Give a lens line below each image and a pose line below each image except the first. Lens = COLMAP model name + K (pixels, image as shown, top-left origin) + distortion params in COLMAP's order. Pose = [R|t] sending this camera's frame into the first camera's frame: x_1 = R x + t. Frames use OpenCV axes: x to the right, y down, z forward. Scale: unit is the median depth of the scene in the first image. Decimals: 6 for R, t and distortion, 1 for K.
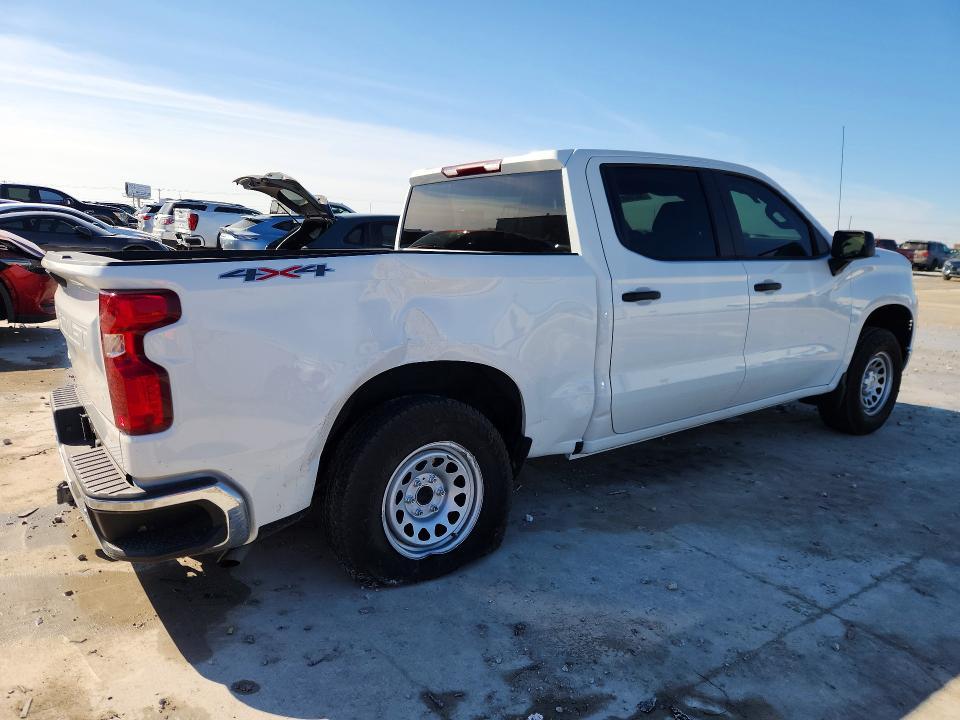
lens RADIAL K [[730.5, 0, 477.9], [0, 730.5, 363.0], [0, 0, 1]] dist [-0.024699, -0.008570]
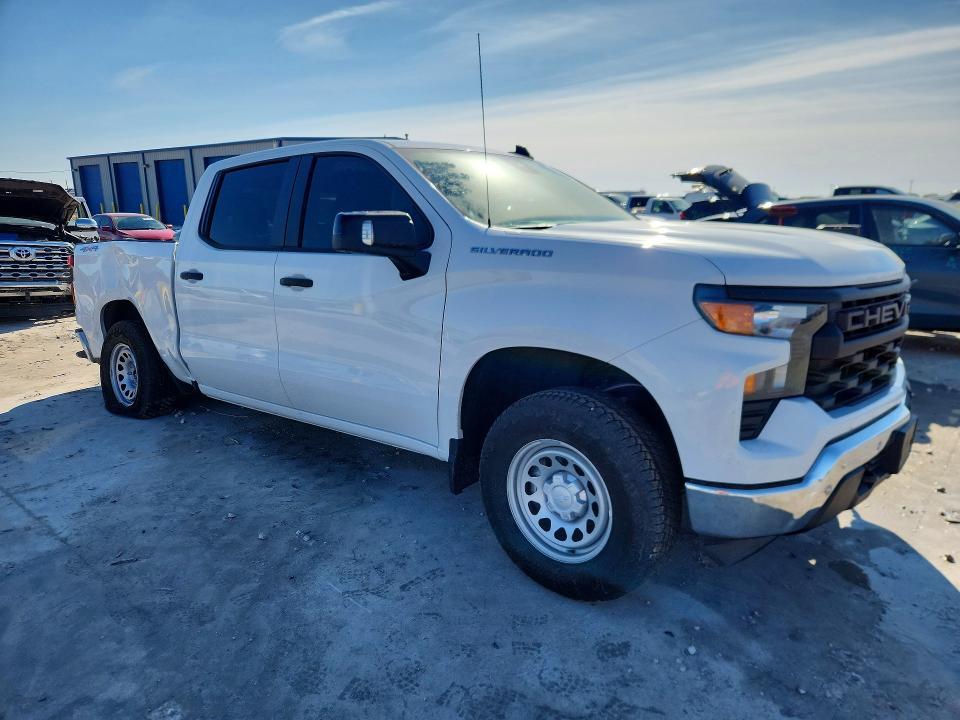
lens RADIAL K [[730.5, 0, 475.0], [0, 730.5, 356.8], [0, 0, 1]] dist [-0.024699, -0.008570]
pose [[0.184900, 0.154995, -0.970458, 1.558384], [-0.170334, 0.977594, 0.123681, -0.192810], [0.967883, 0.142434, 0.207158, 1.231066]]
